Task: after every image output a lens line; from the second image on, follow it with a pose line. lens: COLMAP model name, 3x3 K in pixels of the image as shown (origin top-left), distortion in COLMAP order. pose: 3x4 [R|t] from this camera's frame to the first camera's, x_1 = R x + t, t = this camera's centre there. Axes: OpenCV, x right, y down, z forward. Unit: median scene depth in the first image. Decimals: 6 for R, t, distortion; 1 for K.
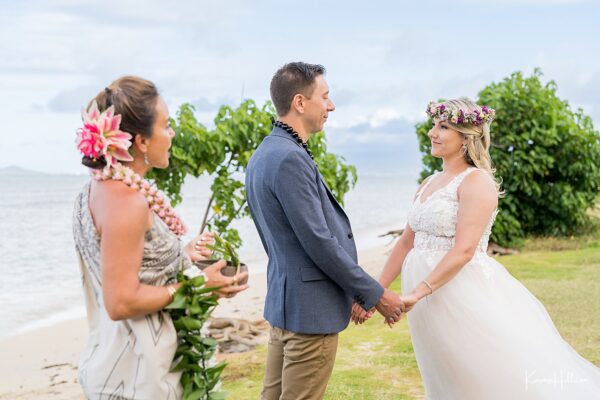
lens RADIAL K [[894.0, 0, 302.6], [0, 894.0, 204.3], [0, 0, 1]] dist [-0.009314, 0.000000]
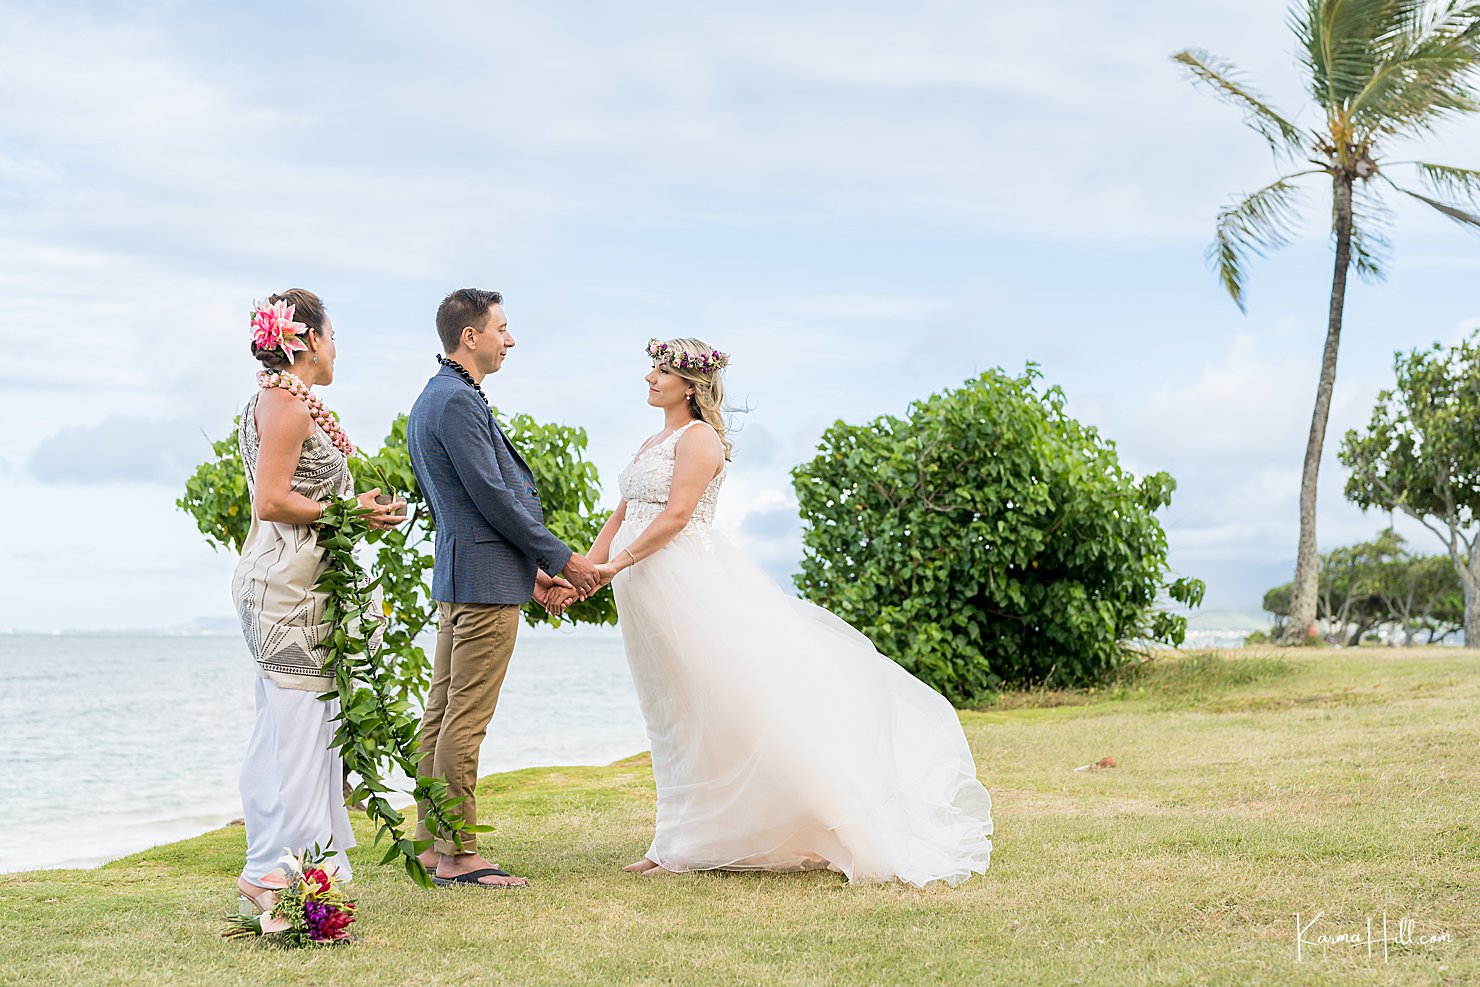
lens RADIAL K [[2099.3, 0, 784.2], [0, 2099.3, 524.9], [0, 0, 1]] dist [0.006027, 0.000000]
pose [[0.996221, 0.002581, 0.086813, 0.031778], [0.004868, 0.996328, -0.085476, 0.064422], [-0.086715, 0.085575, 0.992551, -0.265992]]
